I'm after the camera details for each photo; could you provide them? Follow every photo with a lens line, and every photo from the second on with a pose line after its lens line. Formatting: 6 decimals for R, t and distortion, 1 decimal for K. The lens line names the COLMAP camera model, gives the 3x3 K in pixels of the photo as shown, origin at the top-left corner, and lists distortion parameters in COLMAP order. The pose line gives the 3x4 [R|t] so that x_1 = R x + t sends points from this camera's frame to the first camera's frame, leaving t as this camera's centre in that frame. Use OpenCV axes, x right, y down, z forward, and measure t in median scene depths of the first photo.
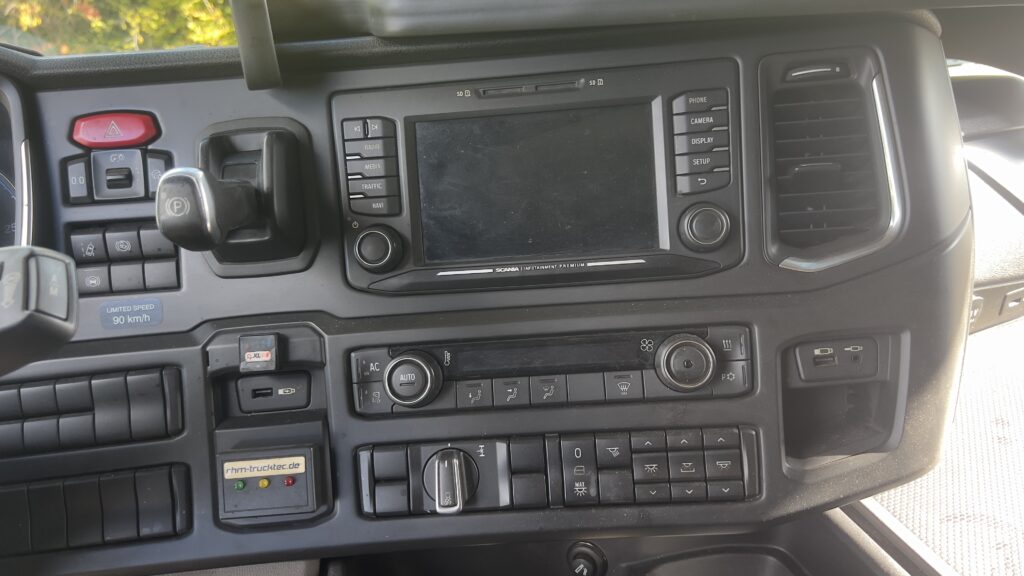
lens RADIAL K [[774.0, 0, 511.5], [0, 774.0, 292.5], [0, 0, 1]] dist [0.036592, -0.033212]
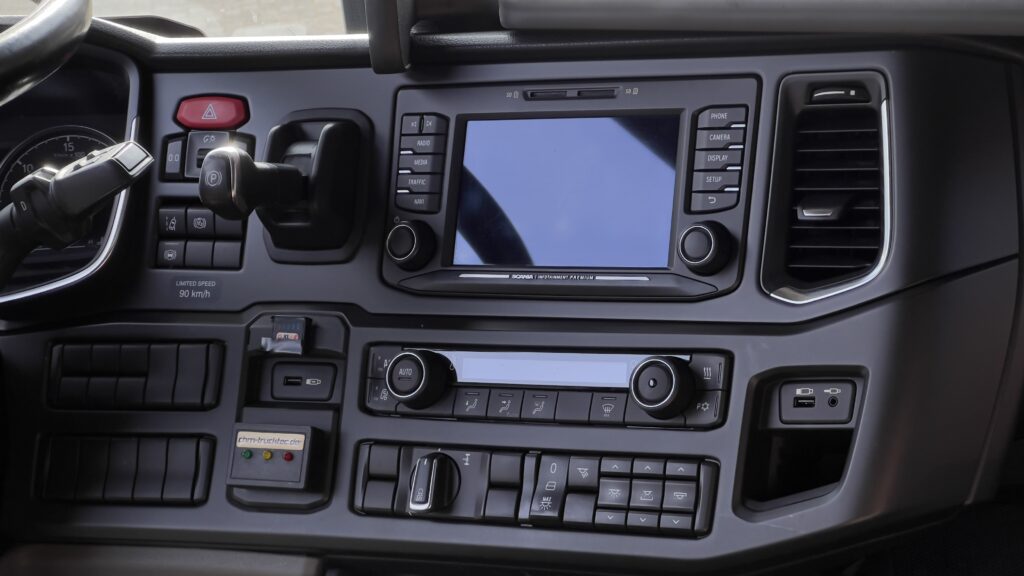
lens RADIAL K [[2312.4, 0, 512.3], [0, 2312.4, 288.2], [0, 0, 1]] dist [-0.000854, 0.000000]
pose [[0.886164, 0.091131, -0.454322, 1.275160], [-0.151225, 0.983663, -0.097657, 0.263729], [0.438001, 0.155246, 0.885468, -1.522890]]
